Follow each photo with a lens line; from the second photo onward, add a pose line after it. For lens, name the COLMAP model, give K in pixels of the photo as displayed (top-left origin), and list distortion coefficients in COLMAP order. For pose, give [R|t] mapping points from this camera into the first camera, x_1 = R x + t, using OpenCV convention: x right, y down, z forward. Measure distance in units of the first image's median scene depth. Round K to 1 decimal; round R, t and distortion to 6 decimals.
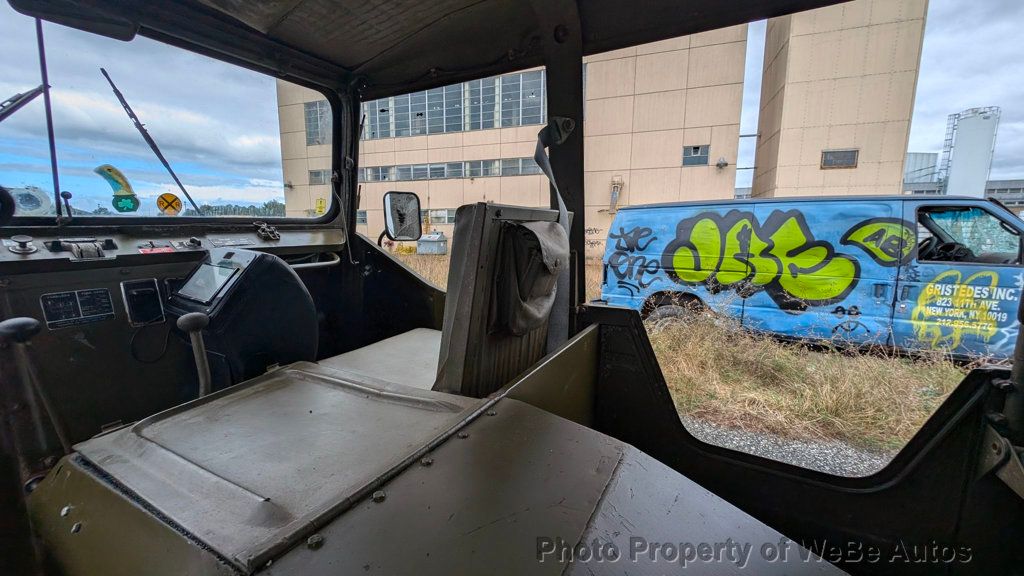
lens RADIAL K [[380.2, 0, 515.9], [0, 380.2, 287.9], [0, 0, 1]] dist [0.009531, -0.003040]
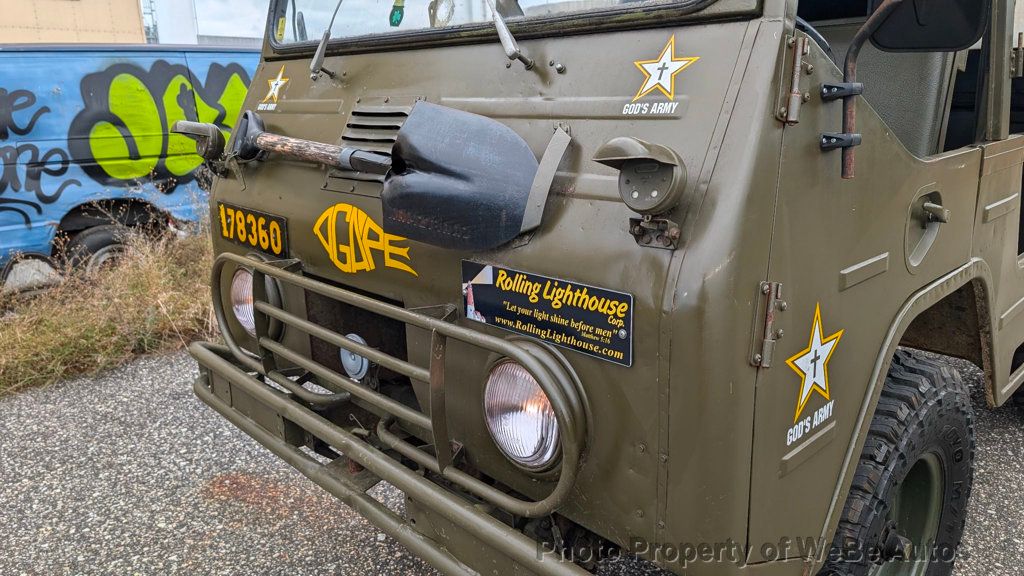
lens RADIAL K [[746.0, 0, 515.7], [0, 746.0, 279.4], [0, 0, 1]] dist [0.022655, -0.021380]
pose [[0.283365, -0.238715, 0.928827, -0.532398], [0.173160, 0.965342, 0.195272, 0.011581], [-0.943250, 0.105502, 0.314880, 0.062598]]
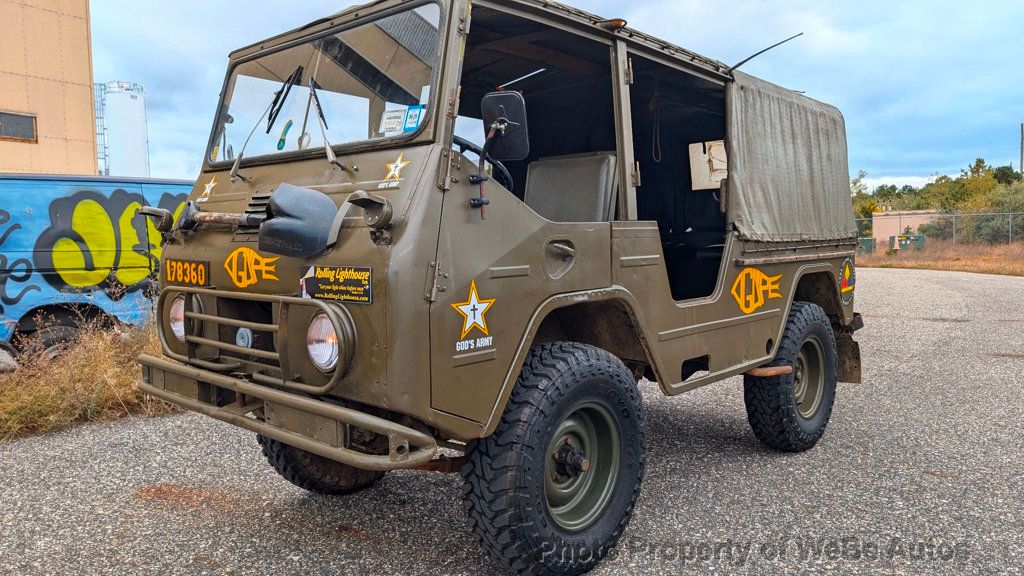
lens RADIAL K [[746.0, 0, 505.1], [0, 746.0, 288.8], [0, 0, 1]] dist [0.022655, -0.021380]
pose [[0.226922, -0.066186, 0.971661, -0.742395], [0.161835, 0.986380, 0.029393, 0.076160], [-0.960373, 0.150579, 0.234543, -0.081610]]
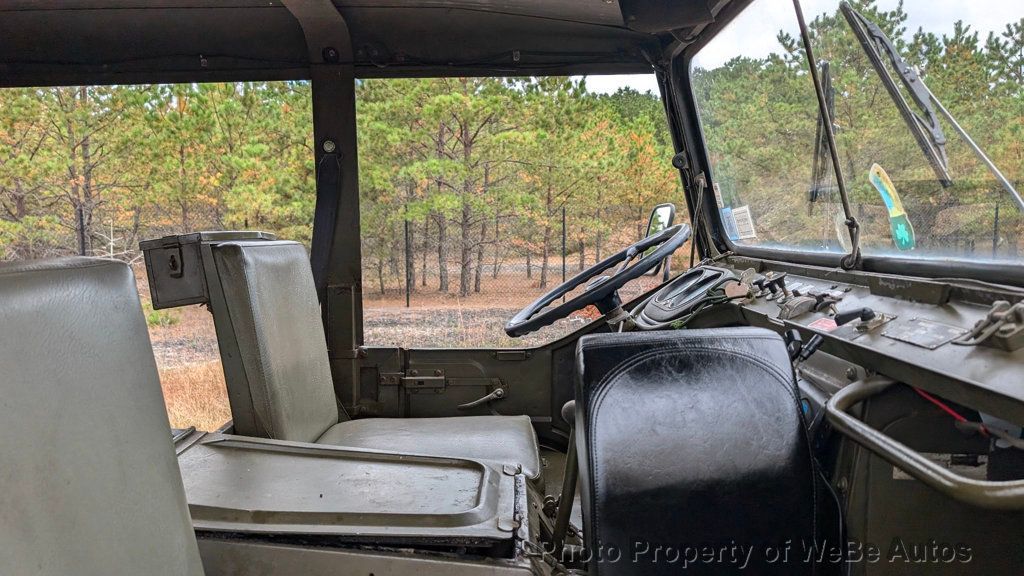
lens RADIAL K [[746.0, 0, 521.4], [0, 746.0, 286.9], [0, 0, 1]] dist [0.022655, -0.021380]
pose [[-0.863794, 0.046496, -0.501696, -0.015405], [-0.072054, 0.974099, 0.214335, -0.067719], [0.498667, 0.221290, -0.838070, 0.331044]]
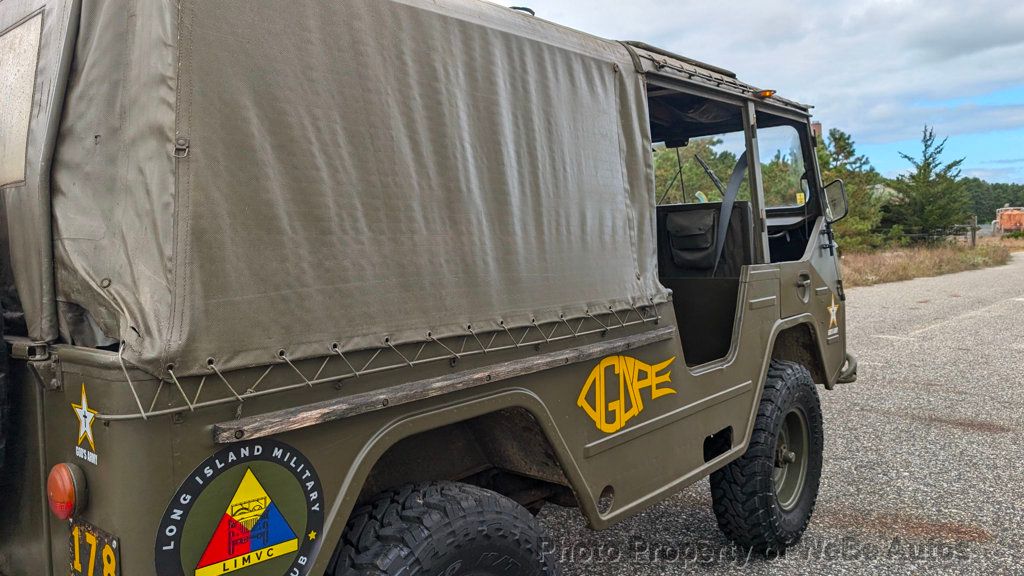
lens RADIAL K [[746.0, 0, 509.2], [0, 746.0, 279.1], [0, 0, 1]] dist [0.022655, -0.021380]
pose [[-0.175496, 0.051957, -0.983108, 0.715381], [-0.118252, 0.990264, 0.073445, 0.001376], [0.977352, 0.129143, -0.167643, 0.138674]]
